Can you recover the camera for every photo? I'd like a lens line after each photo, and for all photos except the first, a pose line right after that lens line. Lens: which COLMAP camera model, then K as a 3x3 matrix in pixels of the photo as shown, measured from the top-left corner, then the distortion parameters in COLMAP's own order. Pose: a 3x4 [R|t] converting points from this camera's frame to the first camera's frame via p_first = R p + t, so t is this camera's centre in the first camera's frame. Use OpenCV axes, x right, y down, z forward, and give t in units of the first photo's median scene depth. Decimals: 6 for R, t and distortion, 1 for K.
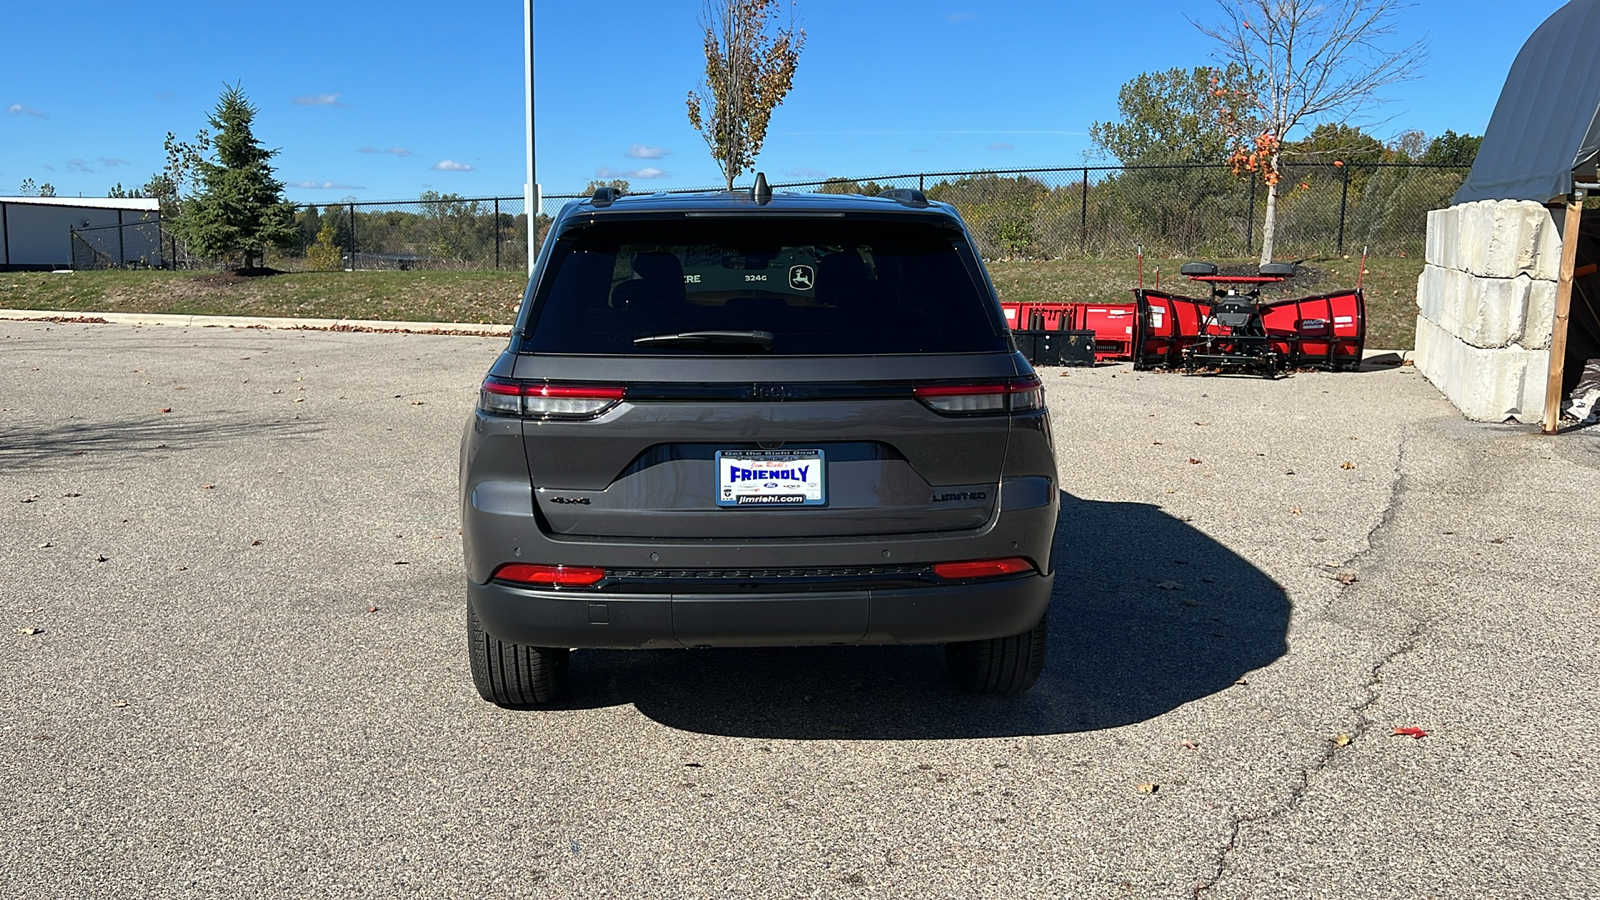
lens RADIAL K [[1368.4, 0, 805.7], [0, 1368.4, 447.4], [0, 0, 1]] dist [0.053162, -0.069959]
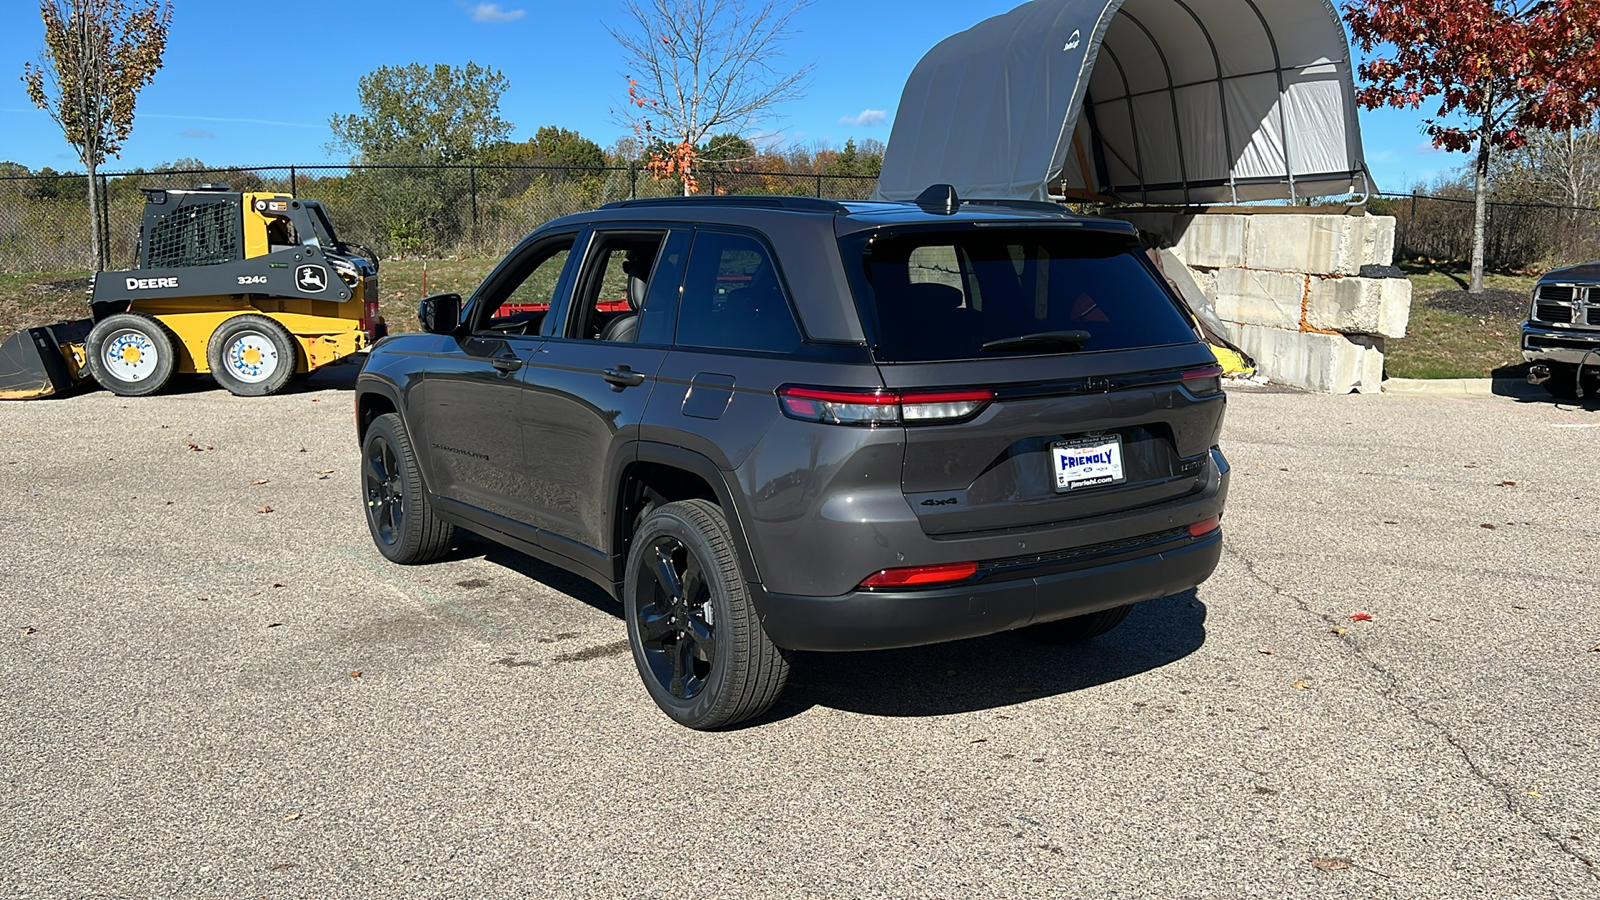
lens RADIAL K [[1368.4, 0, 823.5], [0, 1368.4, 461.2], [0, 0, 1]] dist [0.053162, -0.069959]
pose [[0.851879, -0.086059, 0.516620, -0.624068], [0.079994, 0.996214, 0.034044, -0.027308], [-0.517593, 0.012325, 0.855538, 0.126905]]
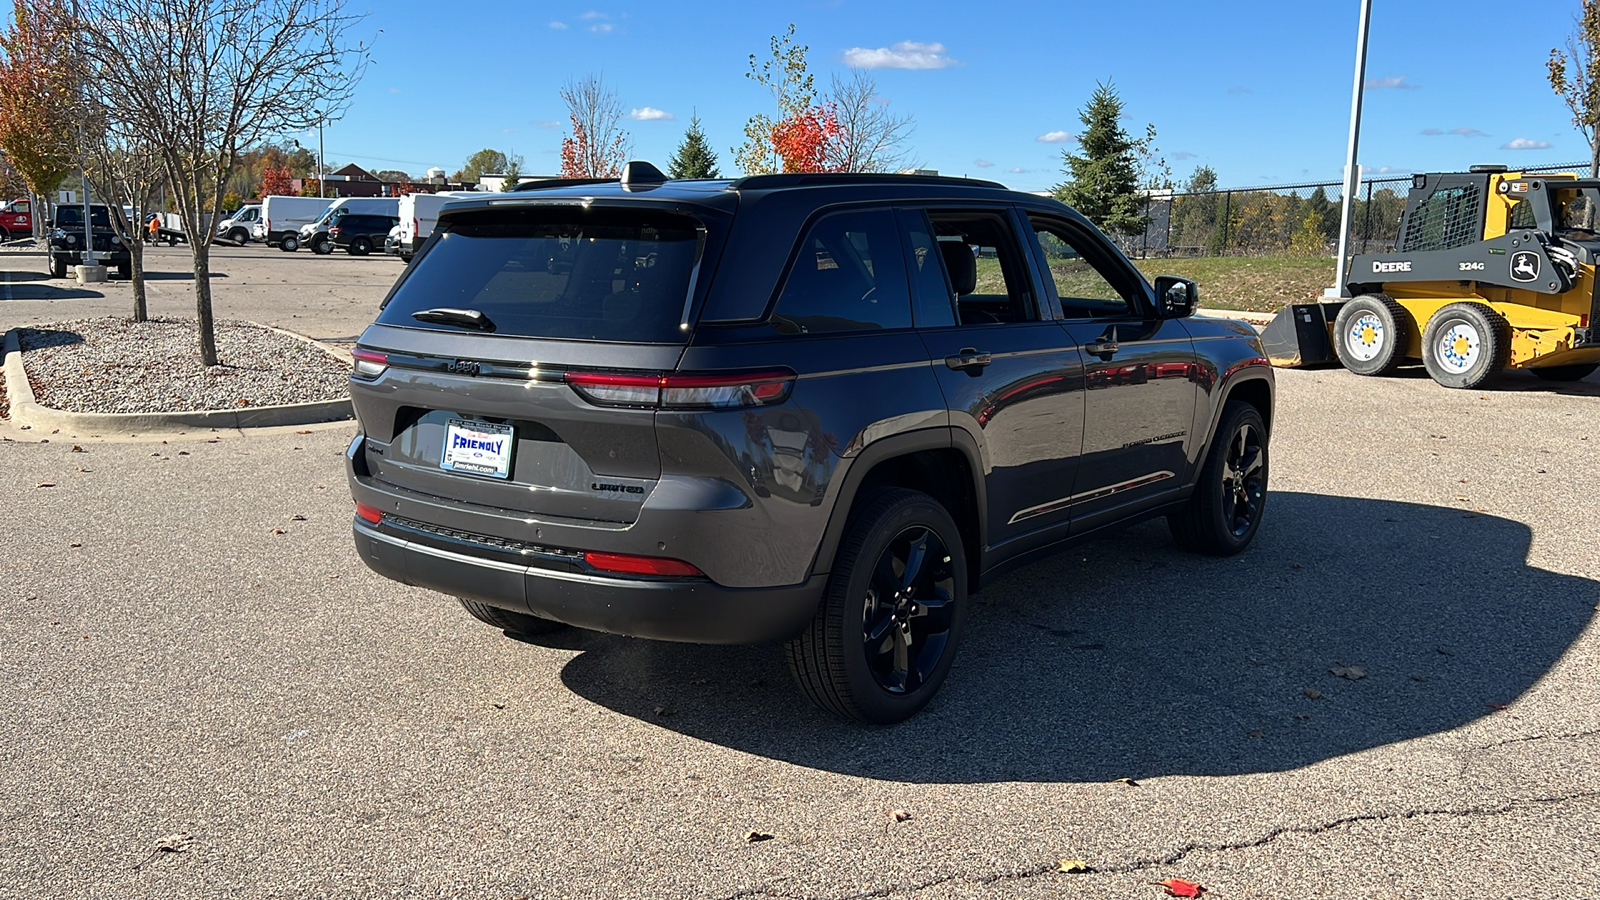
lens RADIAL K [[1368.4, 0, 806.7], [0, 1368.4, 454.9], [0, 0, 1]] dist [0.053162, -0.069959]
pose [[0.755985, 0.104851, -0.646137, 0.690911], [-0.095471, 0.994194, 0.049630, -0.040303], [0.647590, 0.024168, 0.761606, 0.276187]]
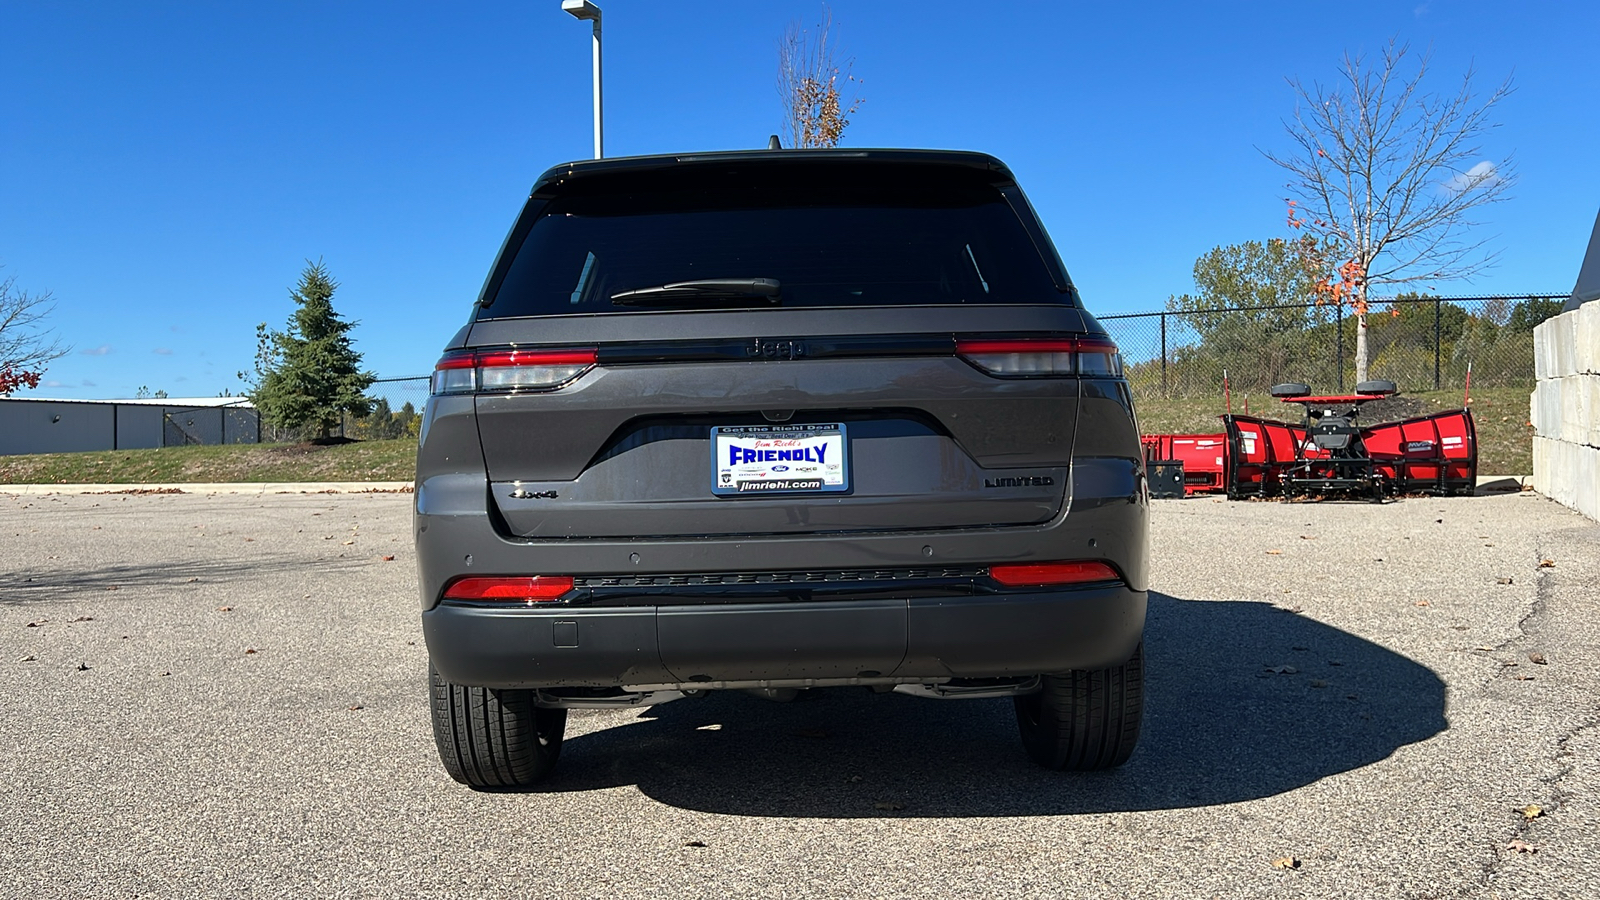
lens RADIAL K [[1368.4, 0, 804.0], [0, 1368.4, 439.0], [0, 0, 1]] dist [0.053162, -0.069959]
pose [[0.997807, -0.026757, -0.060546, 0.029720], [0.018056, 0.989995, -0.139940, 0.097887], [0.063685, 0.138540, 0.988307, 0.165805]]
